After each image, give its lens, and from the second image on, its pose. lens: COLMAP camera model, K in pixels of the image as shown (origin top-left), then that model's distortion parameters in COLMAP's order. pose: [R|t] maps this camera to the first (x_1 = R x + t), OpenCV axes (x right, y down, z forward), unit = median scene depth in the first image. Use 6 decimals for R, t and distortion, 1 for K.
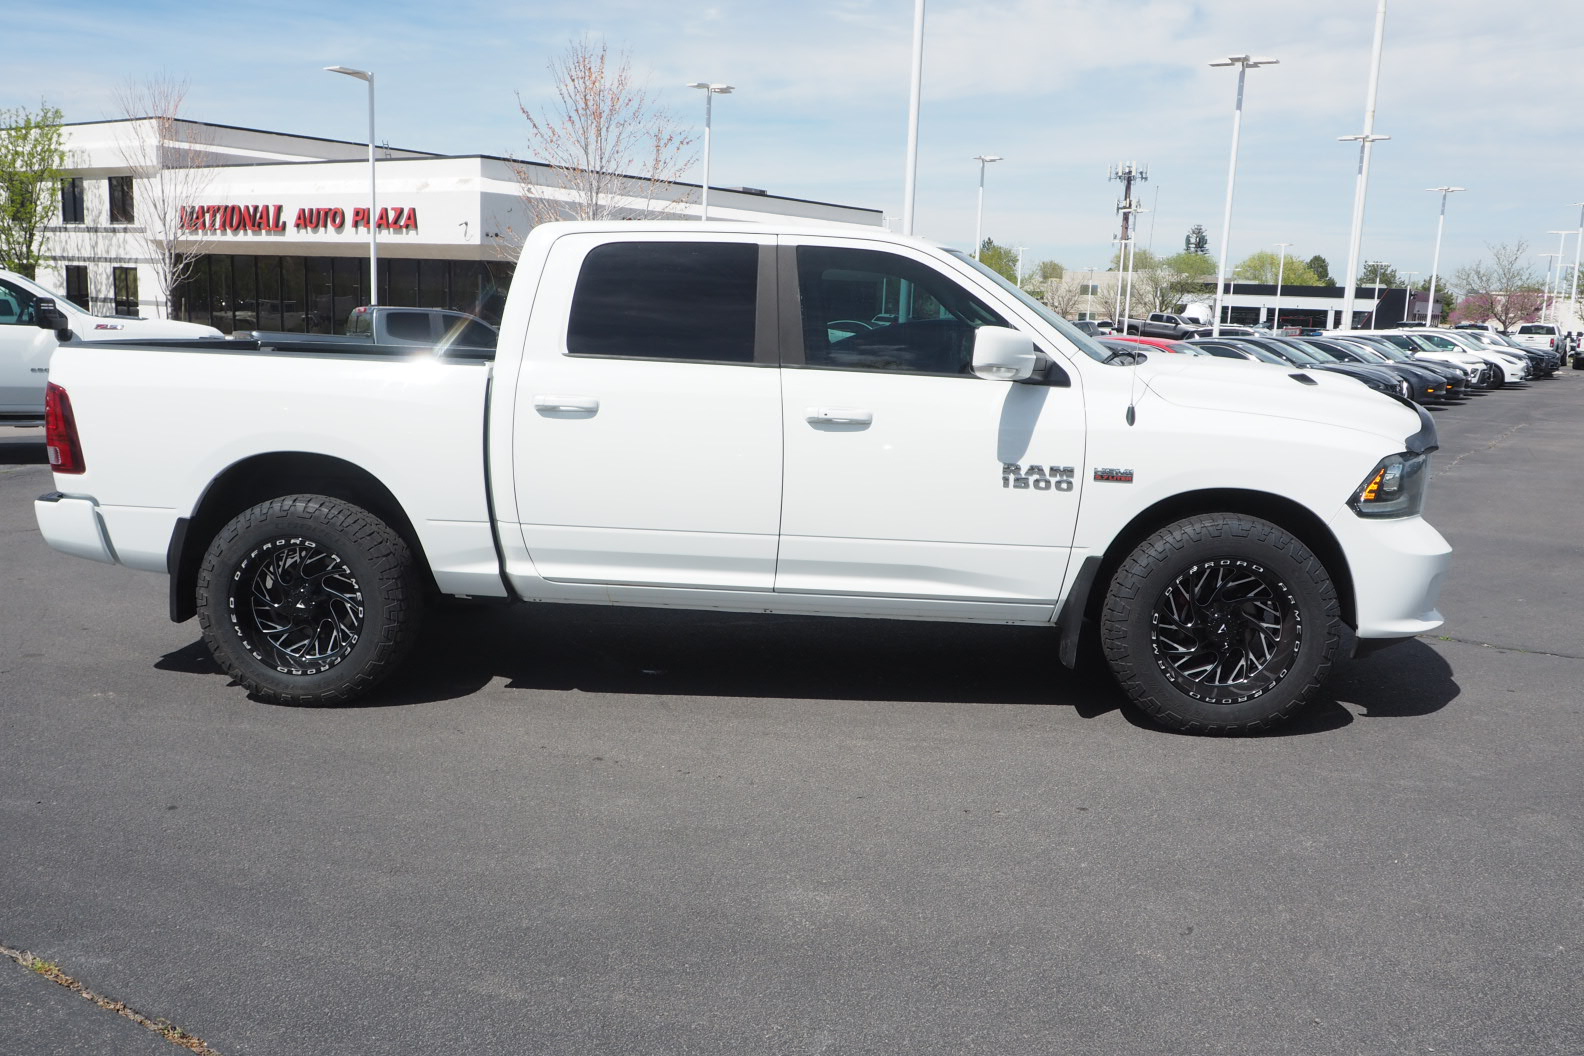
lens RADIAL K [[1355.1, 0, 785.2], [0, 1355.1, 543.2], [0, 0, 1]] dist [-0.015801, 0.012562]
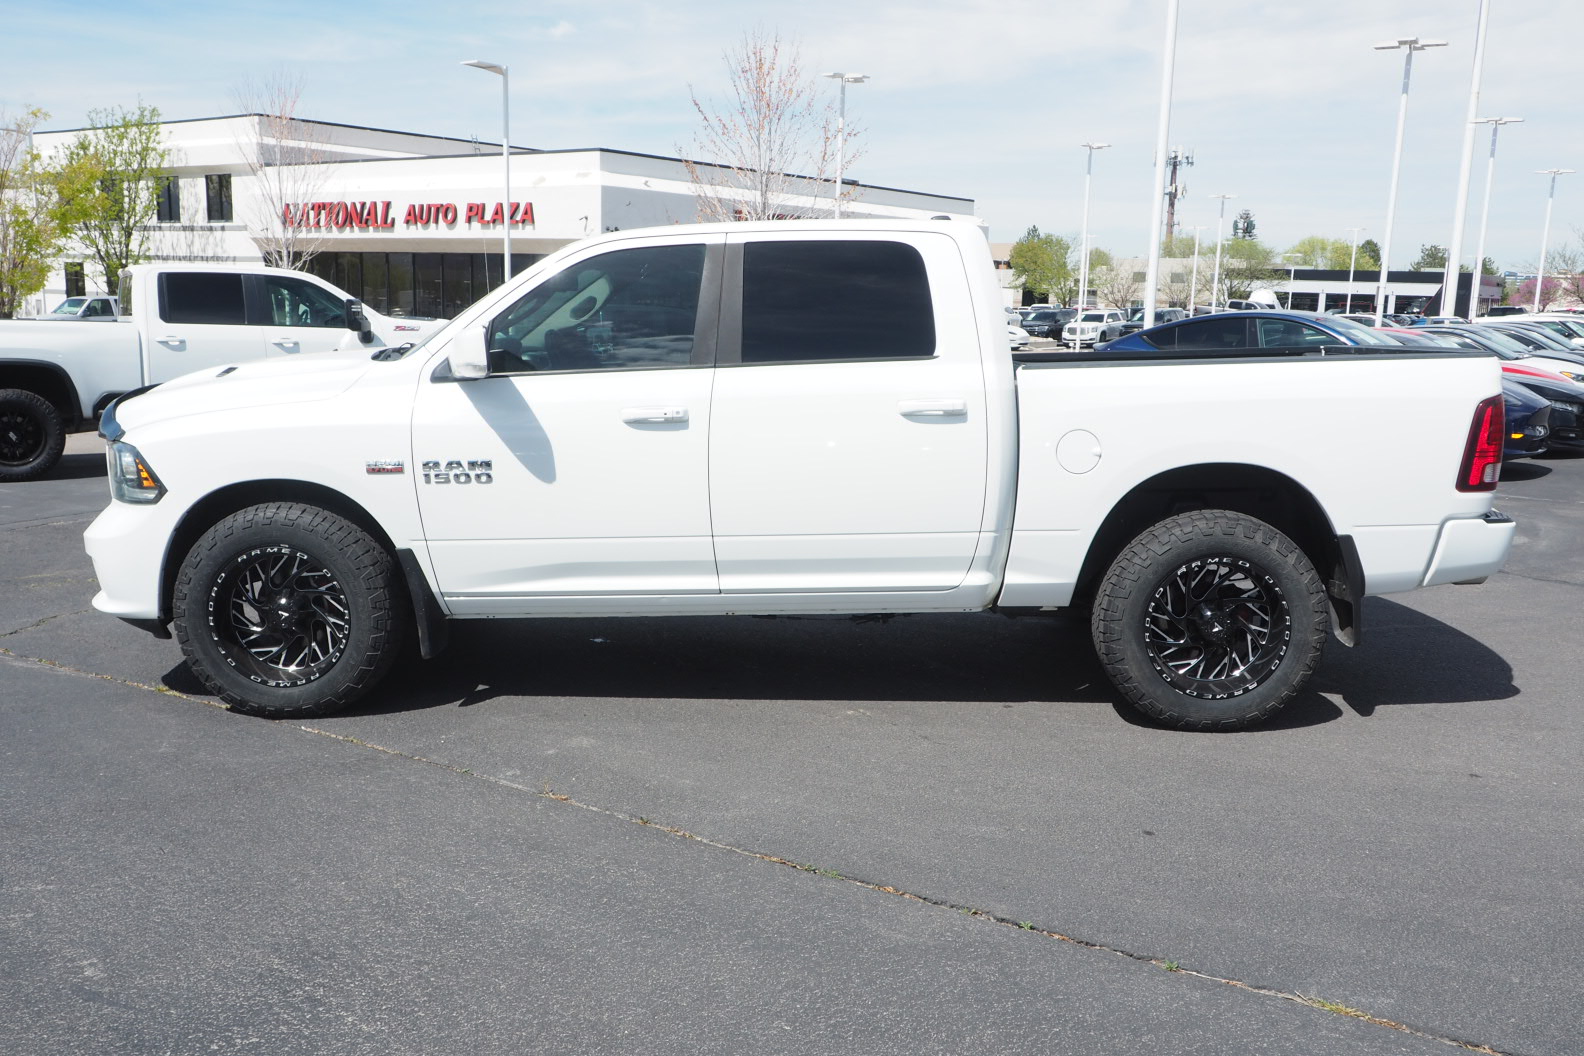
lens RADIAL K [[1355.1, 0, 786.3], [0, 1355.1, 556.7], [0, 0, 1]] dist [-0.015801, 0.012562]
pose [[0.999924, -0.010416, -0.006549, -0.075364], [0.010524, 0.999805, 0.016709, -0.002354], [0.006374, -0.016777, 0.999839, 0.003106]]
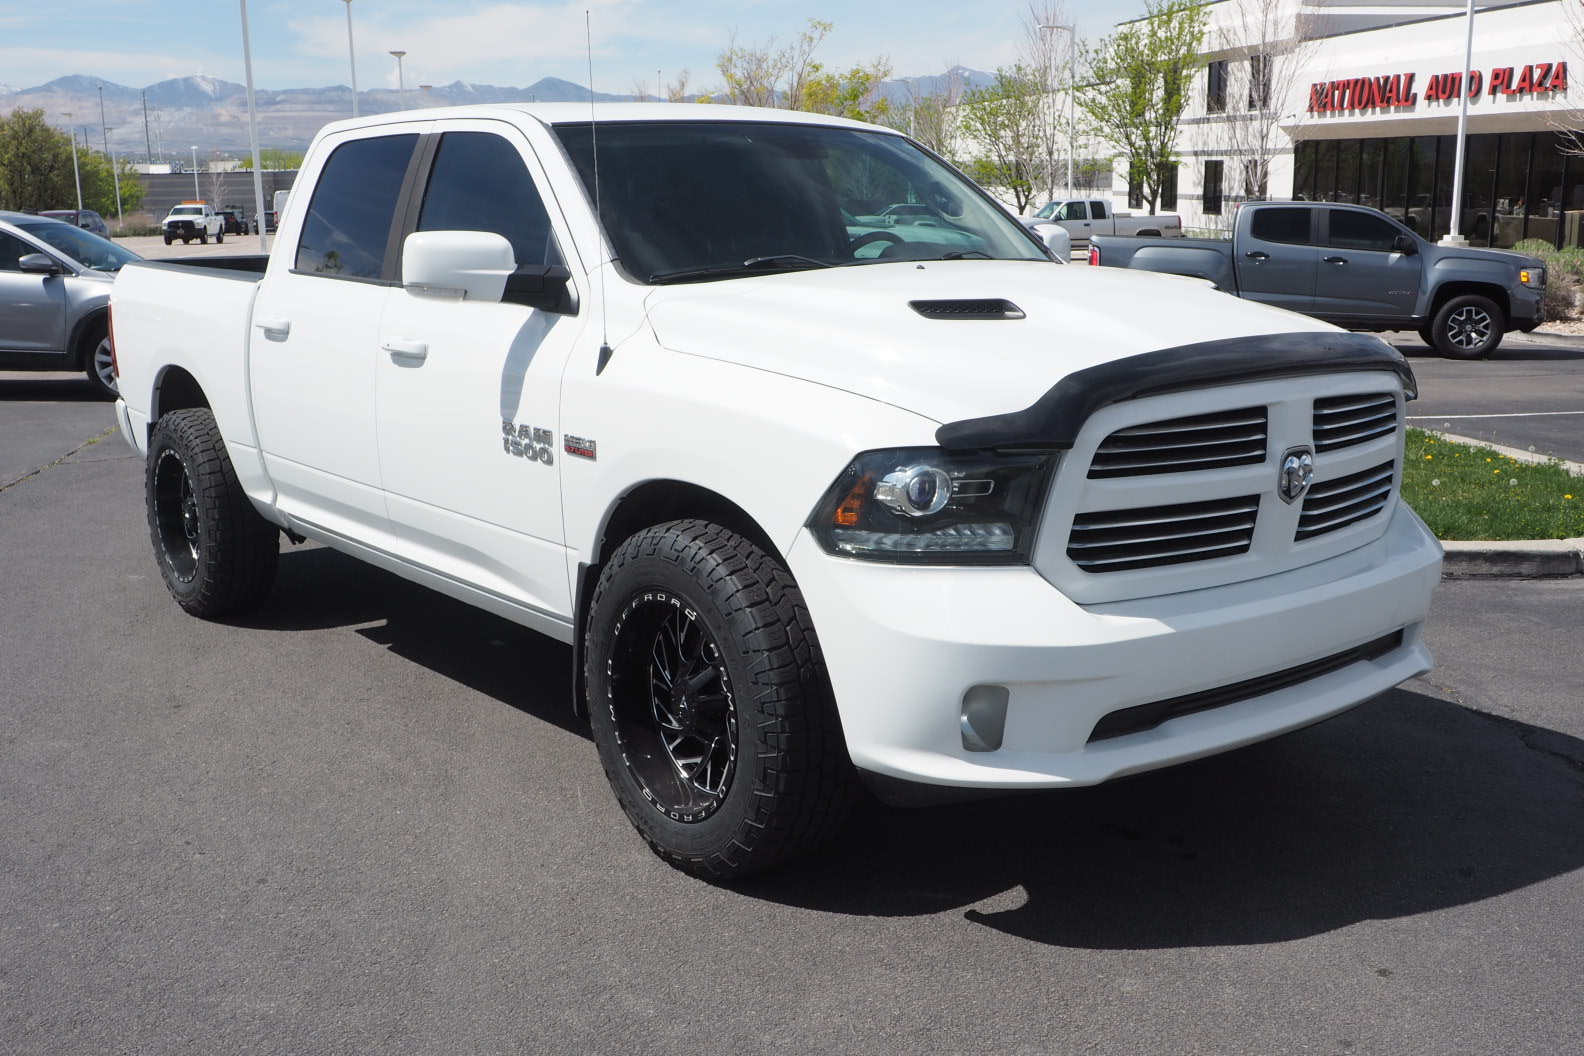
lens RADIAL K [[1639.1, 0, 758.5], [0, 1639.1, 570.5], [0, 0, 1]] dist [-0.026803, 0.000000]
pose [[0.664939, 0.131509, -0.735229, 0.113841], [-0.094694, 0.991277, 0.091667, -0.009052], [0.740870, 0.008669, 0.671592, 0.064232]]
